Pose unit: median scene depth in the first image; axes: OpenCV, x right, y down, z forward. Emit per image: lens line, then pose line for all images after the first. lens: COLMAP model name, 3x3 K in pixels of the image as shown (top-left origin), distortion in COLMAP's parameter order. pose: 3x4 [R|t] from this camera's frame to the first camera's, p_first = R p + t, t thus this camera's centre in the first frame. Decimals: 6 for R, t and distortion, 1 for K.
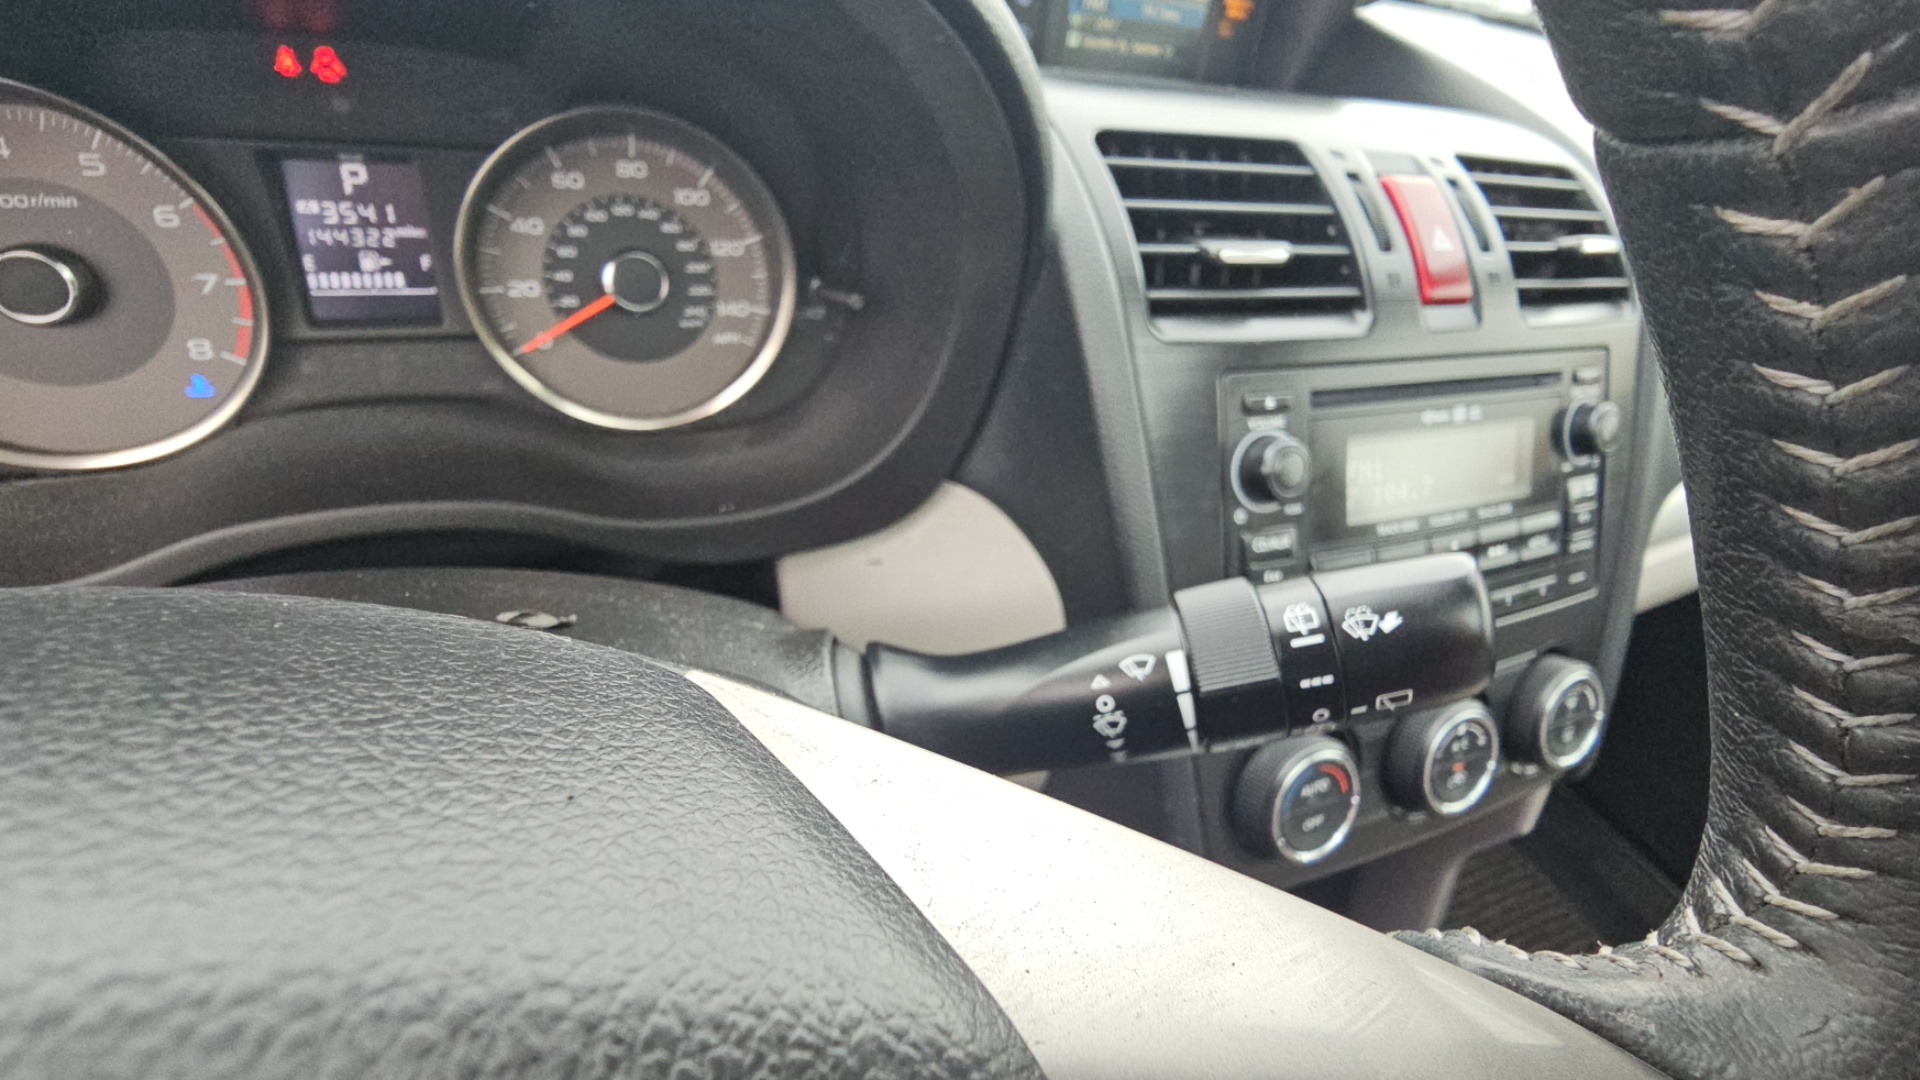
lens RADIAL K [[858.8, 0, 974.0], [0, 858.8, 545.7], [0, 0, 1]] dist [0.006652, -0.005976]
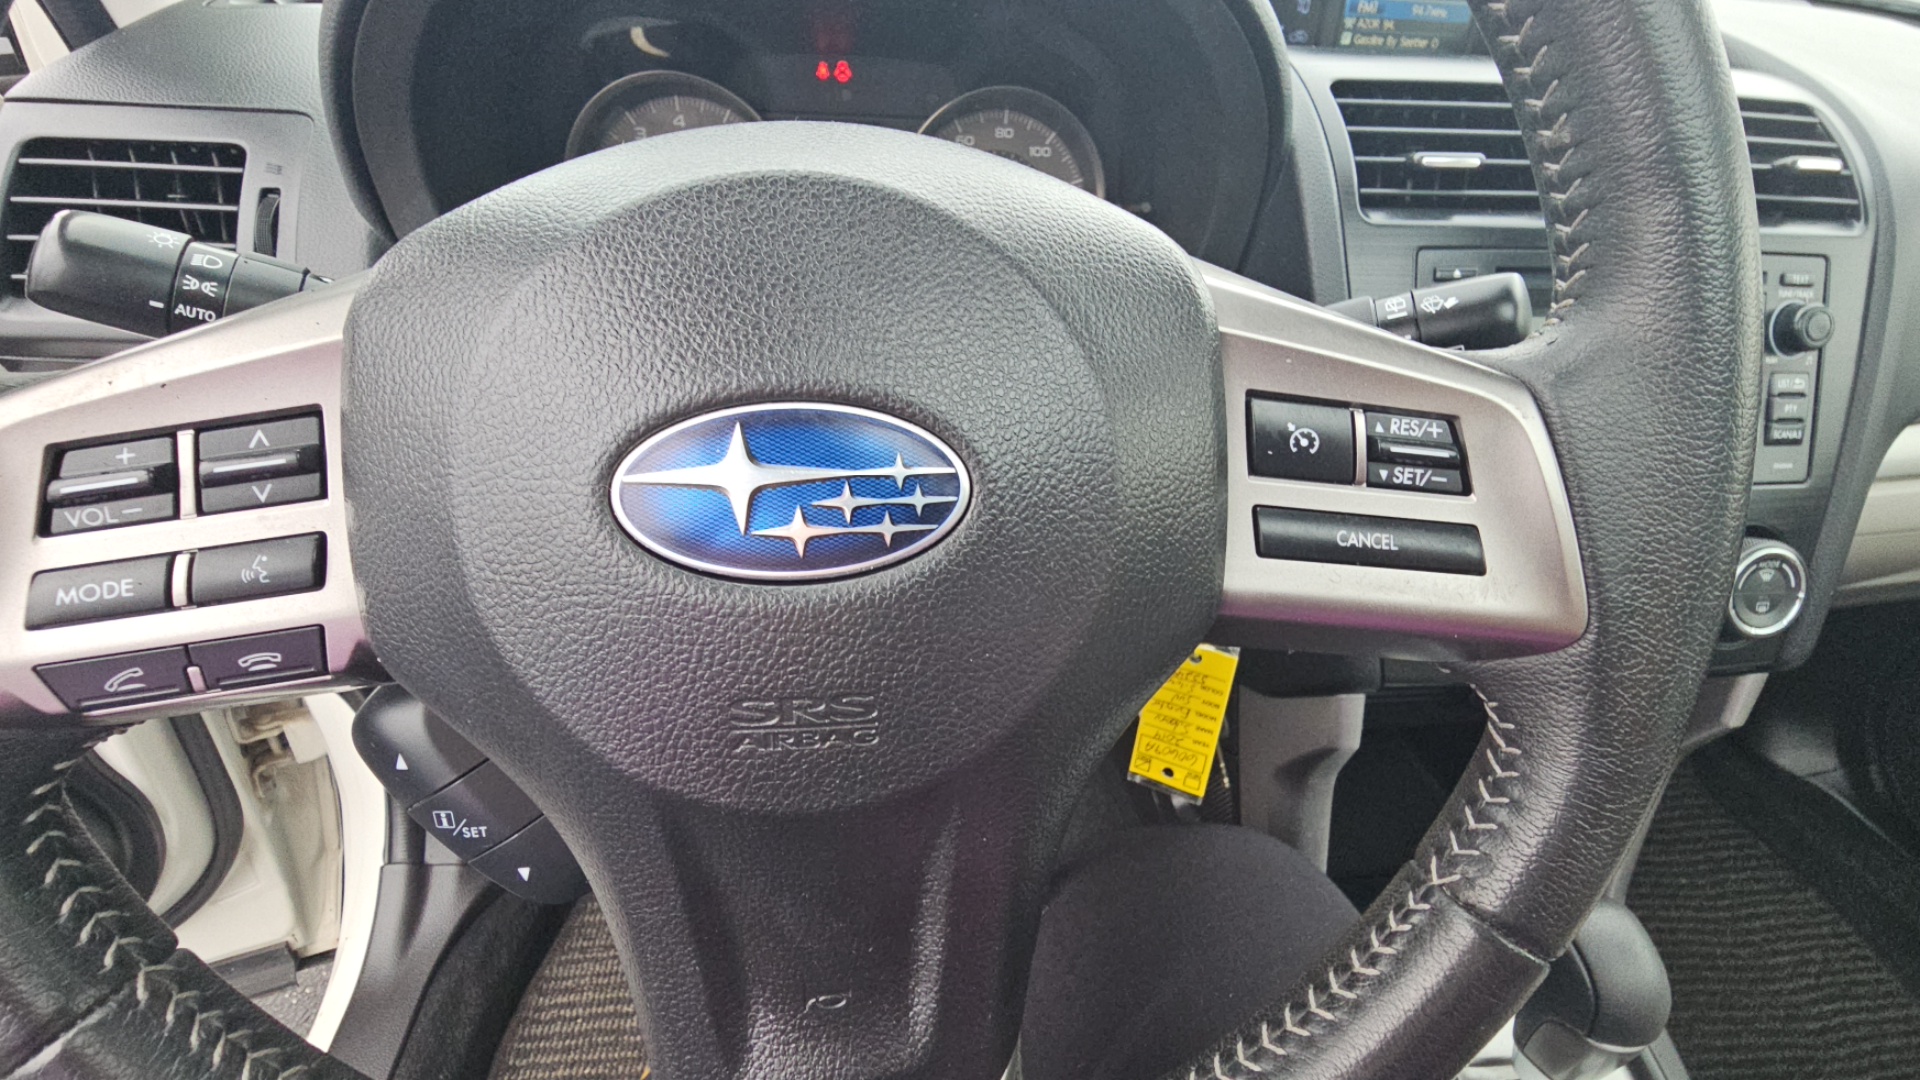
lens RADIAL K [[858.8, 0, 978.9], [0, 858.8, 552.1], [0, 0, 1]] dist [0.006652, -0.005976]
pose [[0.952088, 0.088178, -0.292837, 0.068733], [-0.102433, 0.994170, -0.033674, 0.363450], [0.288161, 0.062057, 0.955569, -0.425080]]
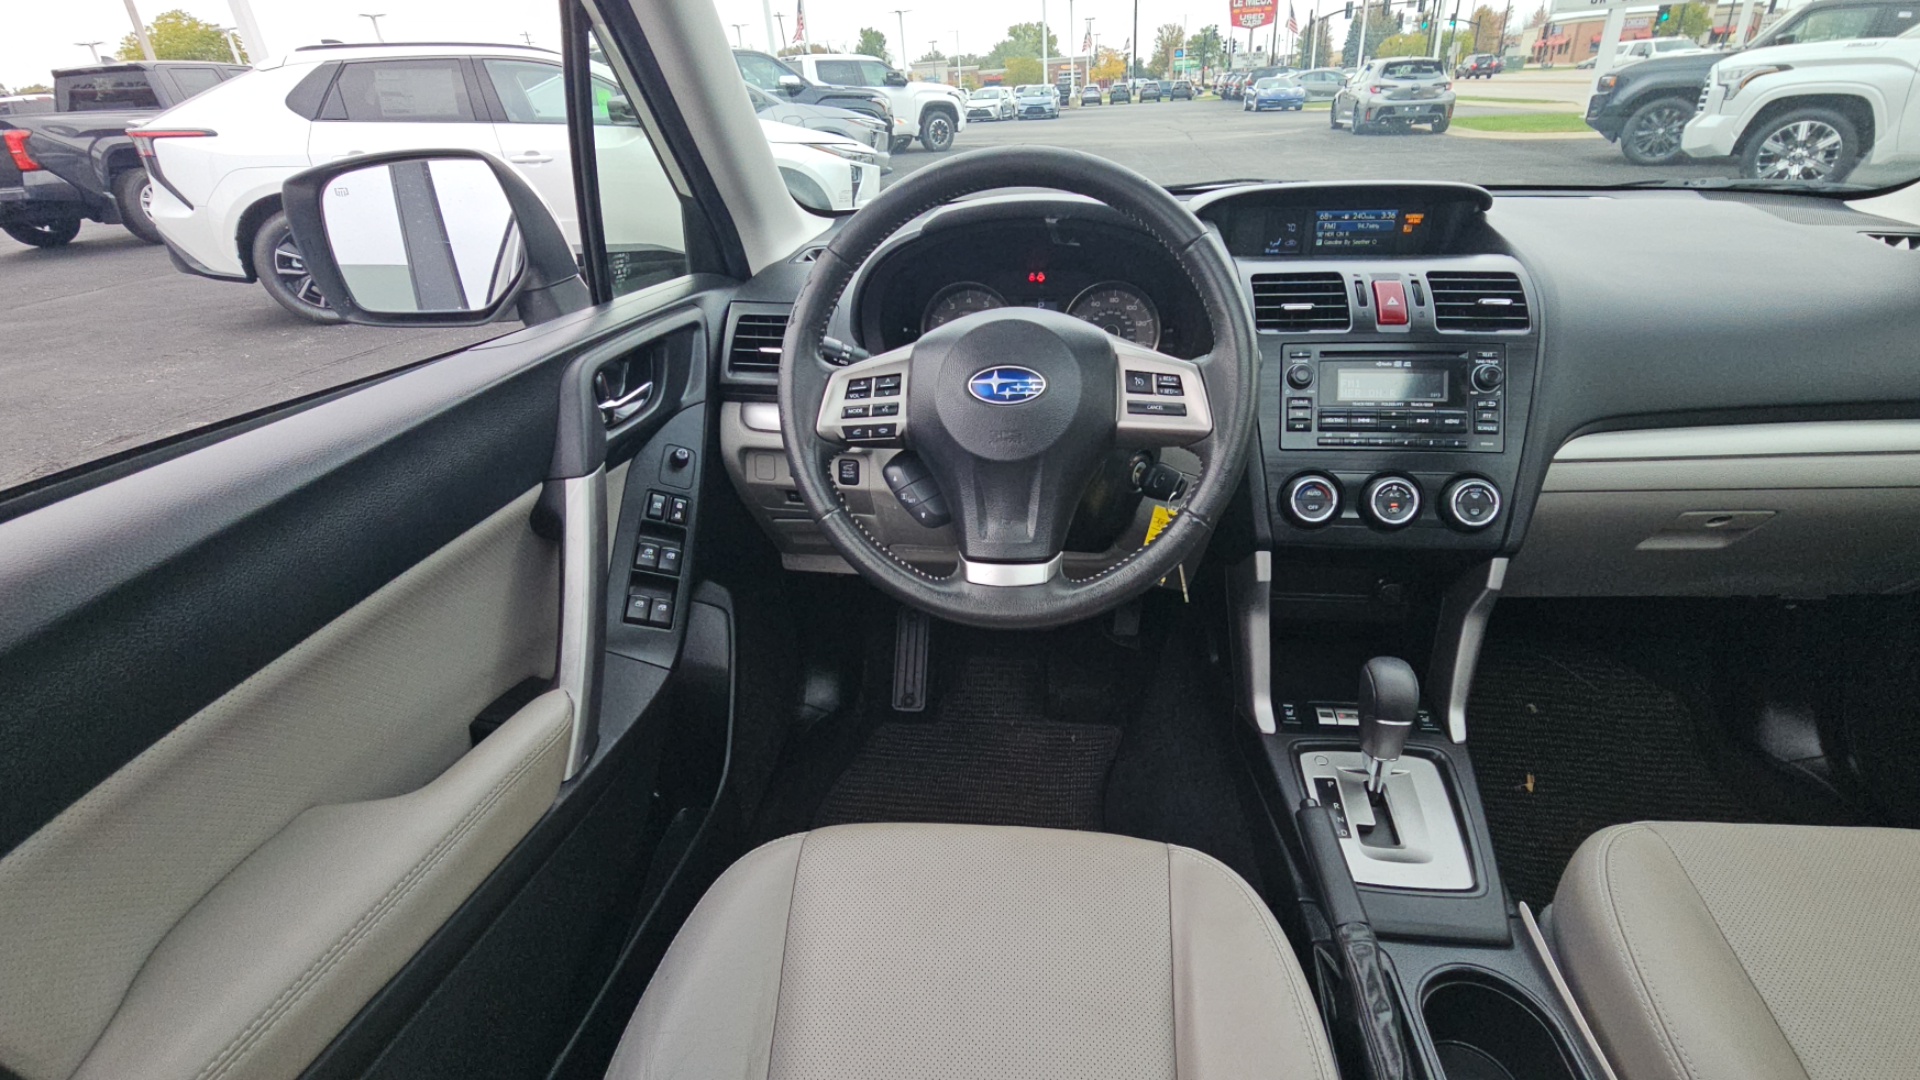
lens RADIAL K [[858.8, 0, 979.0], [0, 858.8, 547.9], [0, 0, 1]] dist [0.006652, -0.005976]
pose [[0.847260, 0.073143, -0.526119, 0.975965], [-0.180190, 0.971320, -0.155141, 1.102492], [0.499682, 0.226246, 0.836140, -1.813280]]
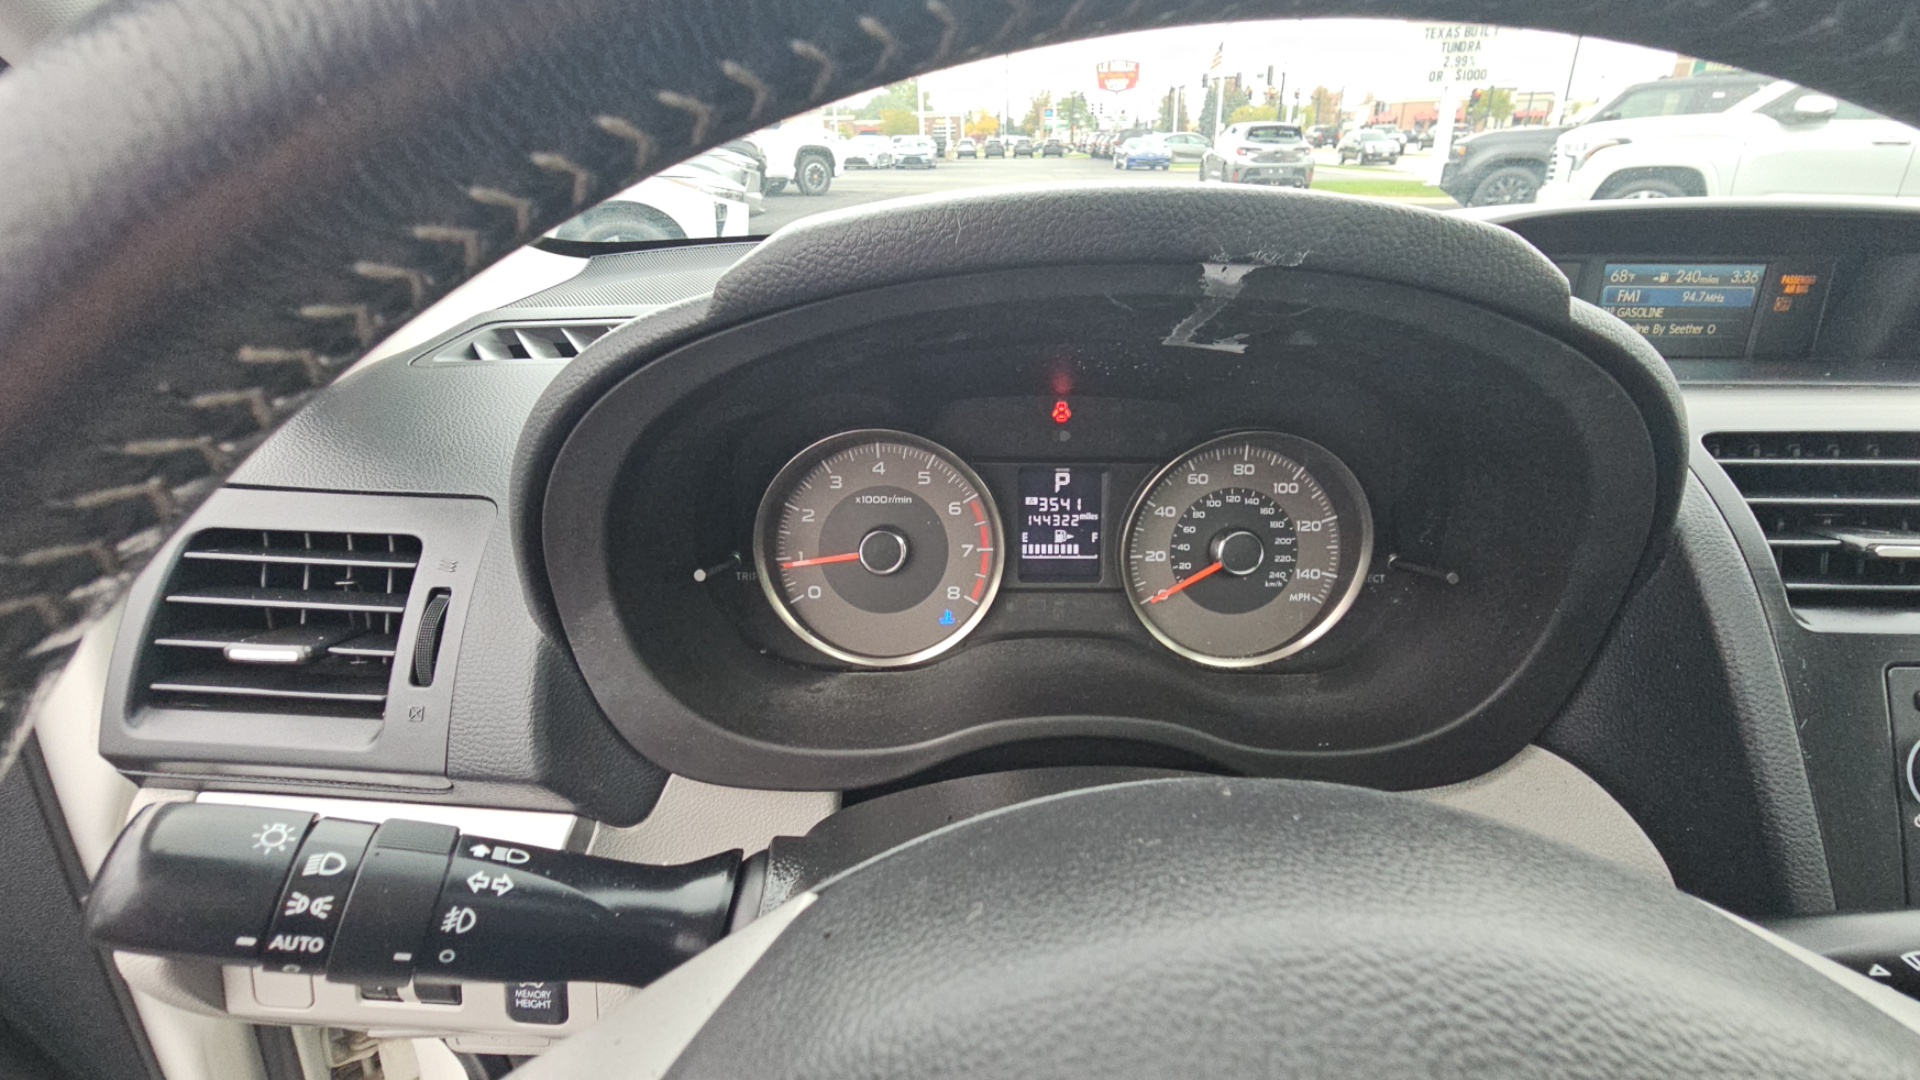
lens RADIAL K [[858.8, 0, 981.9], [0, 858.8, 554.8], [0, 0, 1]] dist [0.006652, -0.005976]
pose [[0.911827, 0.030659, -0.409429, -0.233771], [-0.130111, 0.967389, -0.217325, 0.021376], [0.389414, 0.251434, 0.886080, -0.281283]]
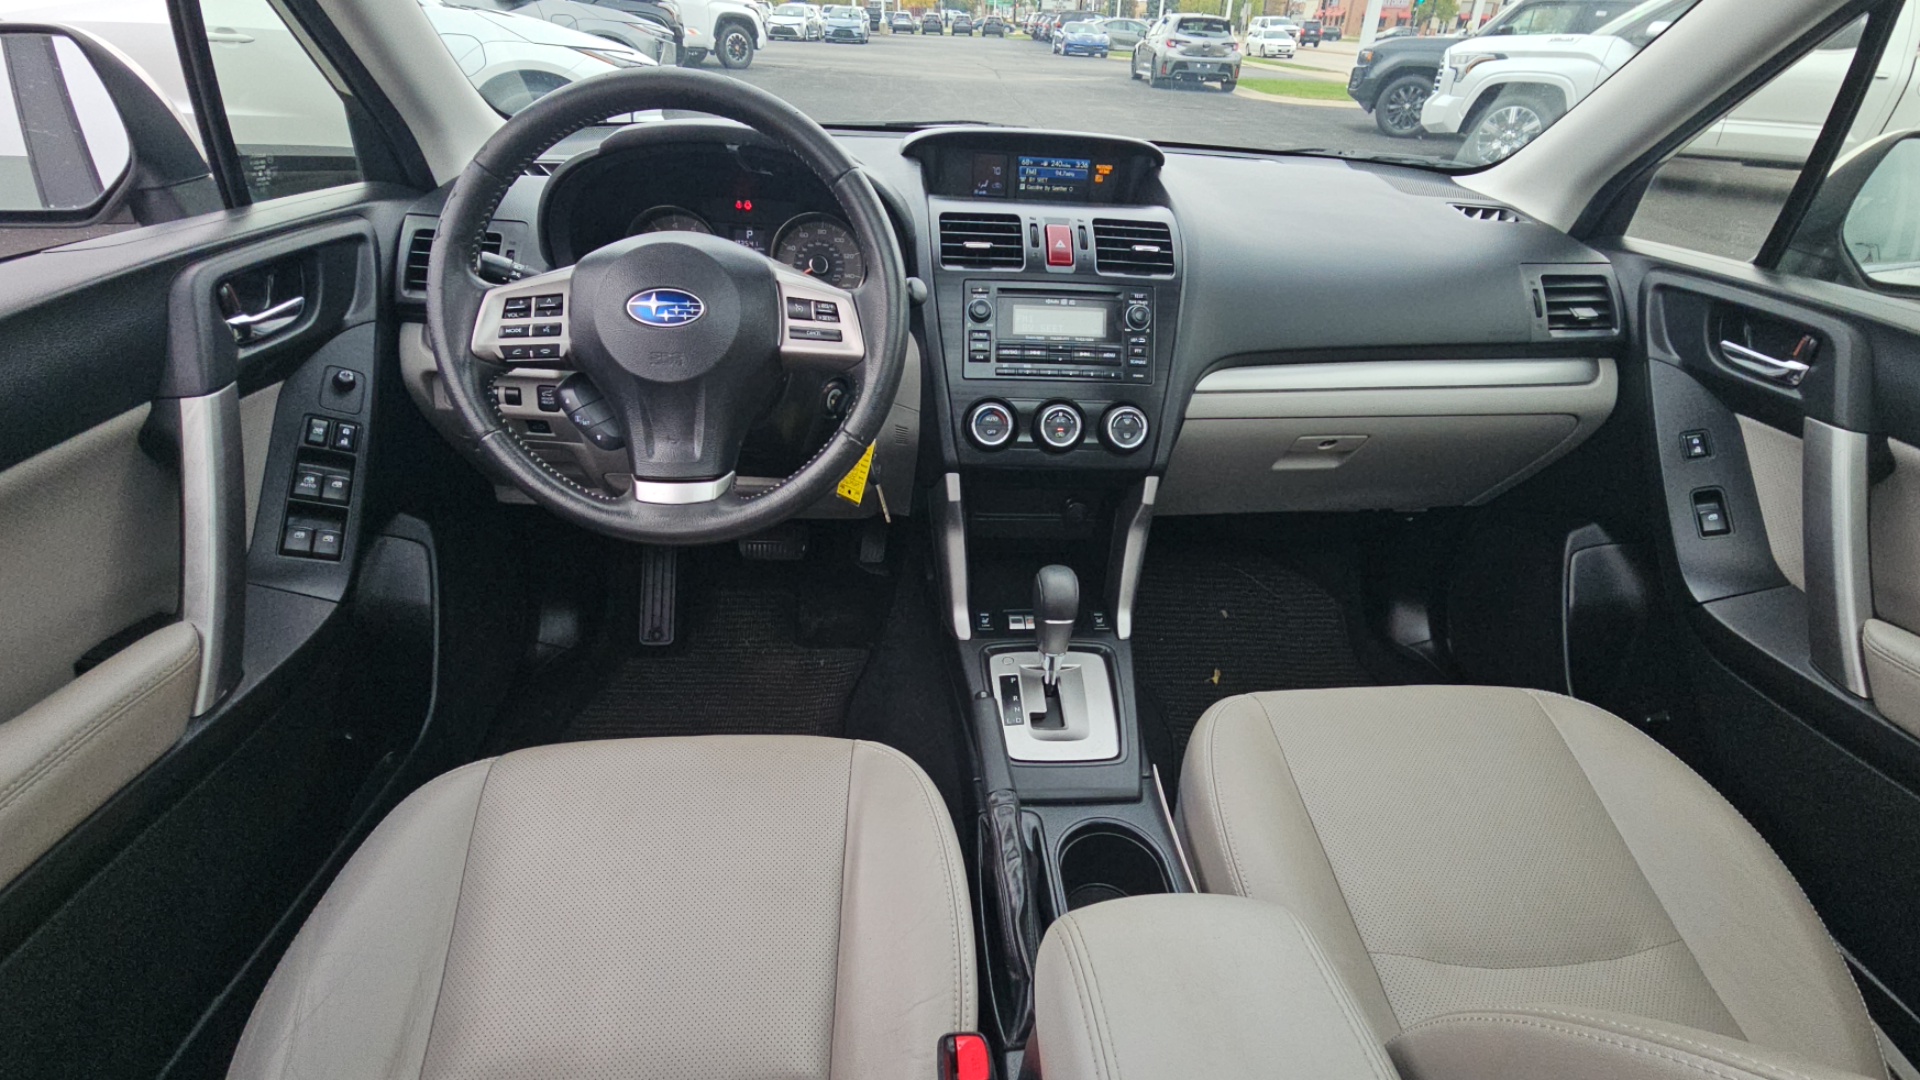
lens RADIAL K [[858.8, 0, 981.3], [0, 858.8, 547.2], [0, 0, 1]] dist [0.006652, -0.005976]
pose [[0.938692, 0.081951, -0.334876, 1.447586], [-0.130204, 0.983671, -0.124250, 1.137169], [0.319225, 0.160235, 0.934034, -1.778546]]
